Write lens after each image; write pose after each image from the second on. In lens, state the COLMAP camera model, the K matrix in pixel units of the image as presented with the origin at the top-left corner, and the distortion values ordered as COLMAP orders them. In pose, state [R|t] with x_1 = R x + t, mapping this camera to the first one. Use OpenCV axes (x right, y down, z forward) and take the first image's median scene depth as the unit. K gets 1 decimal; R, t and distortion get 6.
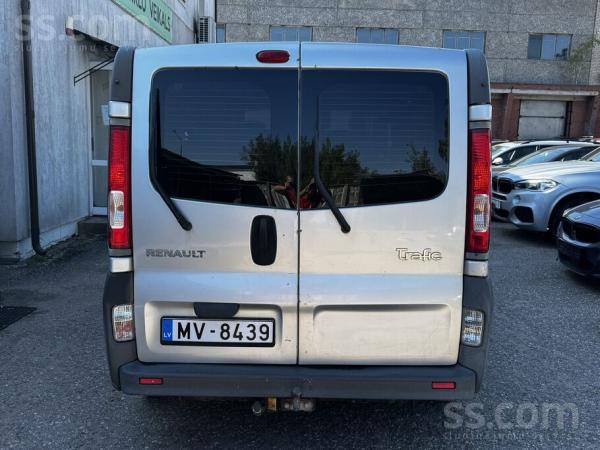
lens RADIAL K [[582.4, 0, 307.1], [0, 582.4, 206.3], [0, 0, 1]] dist [0.053971, 0.000000]
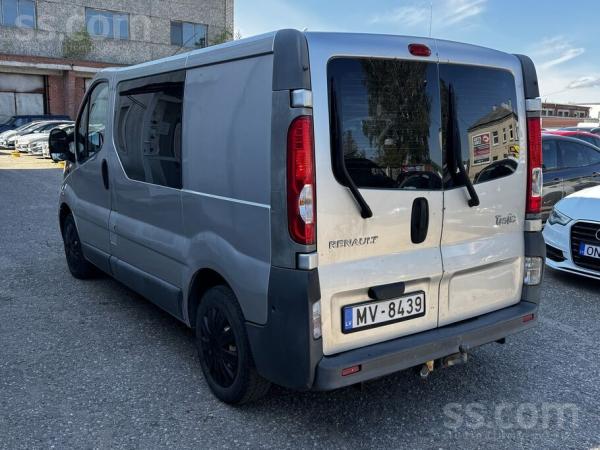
lens RADIAL K [[582.4, 0, 322.6], [0, 582.4, 213.9], [0, 0, 1]] dist [0.053971, 0.000000]
pose [[0.831541, -0.097878, 0.546773, -0.809086], [0.077171, 0.995163, 0.060780, -0.033578], [-0.550077, -0.008346, 0.835072, 0.185020]]
